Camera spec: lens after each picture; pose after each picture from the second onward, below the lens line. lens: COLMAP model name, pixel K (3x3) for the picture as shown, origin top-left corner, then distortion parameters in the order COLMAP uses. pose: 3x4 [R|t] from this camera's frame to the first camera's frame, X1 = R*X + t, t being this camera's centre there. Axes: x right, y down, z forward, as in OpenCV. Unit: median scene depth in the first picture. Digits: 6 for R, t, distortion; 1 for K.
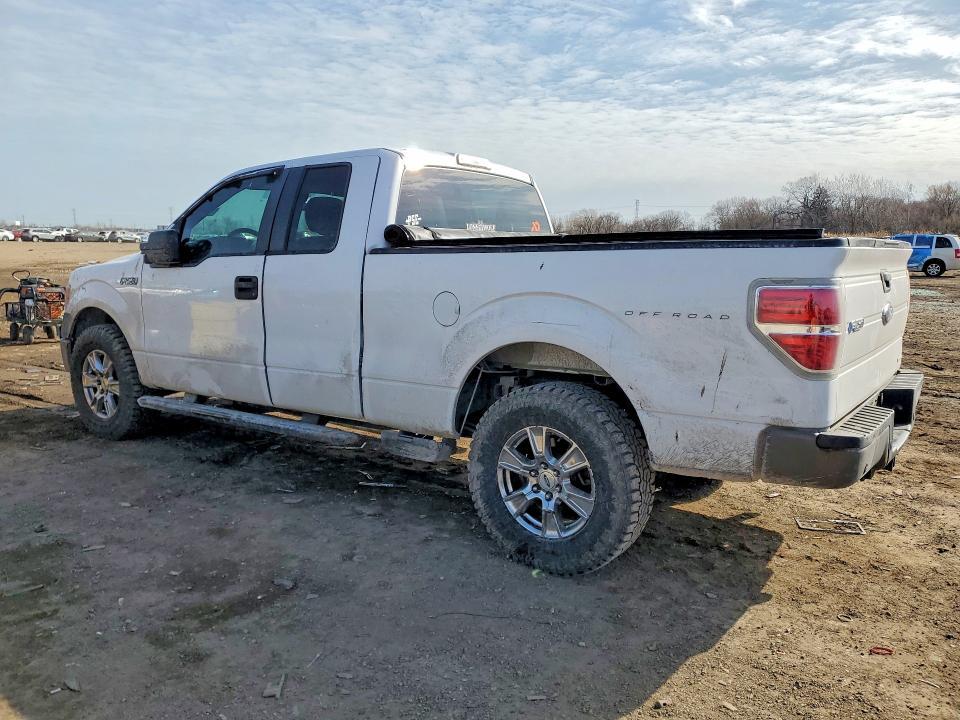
lens RADIAL K [[748.2, 0, 480.0], [0, 748.2, 360.0], [0, 0, 1]] dist [0.028886, -0.000462]
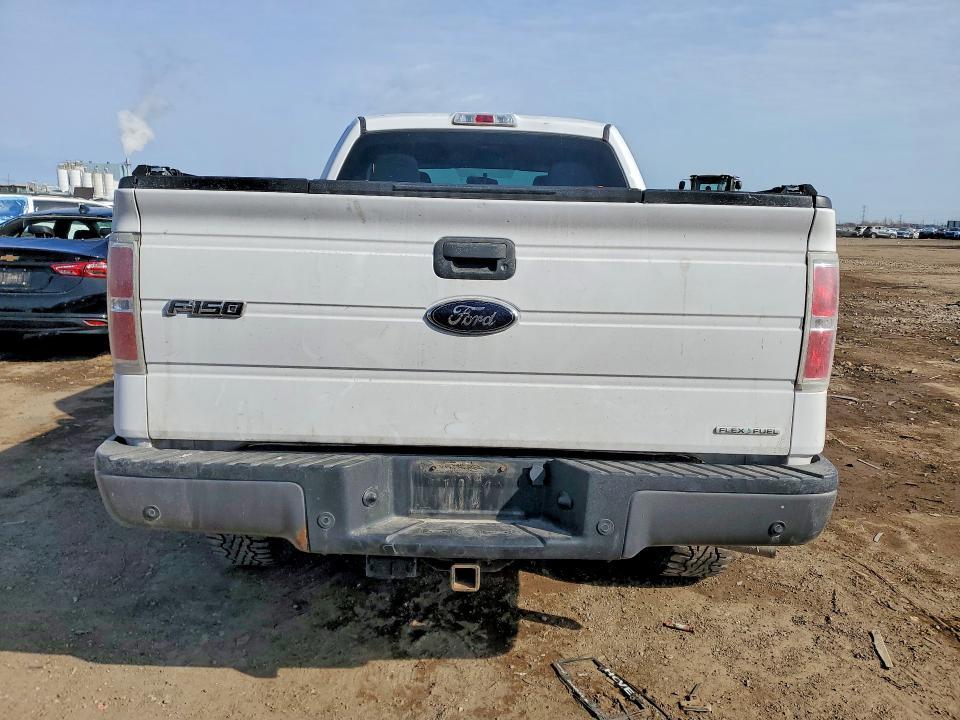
lens RADIAL K [[748.2, 0, 480.0], [0, 748.2, 360.0], [0, 0, 1]] dist [0.028886, -0.000462]
pose [[0.590265, 0.145171, -0.794049, 0.686465], [-0.141221, 0.987096, 0.075487, -0.048196], [0.794761, 0.067579, 0.603149, 0.460284]]
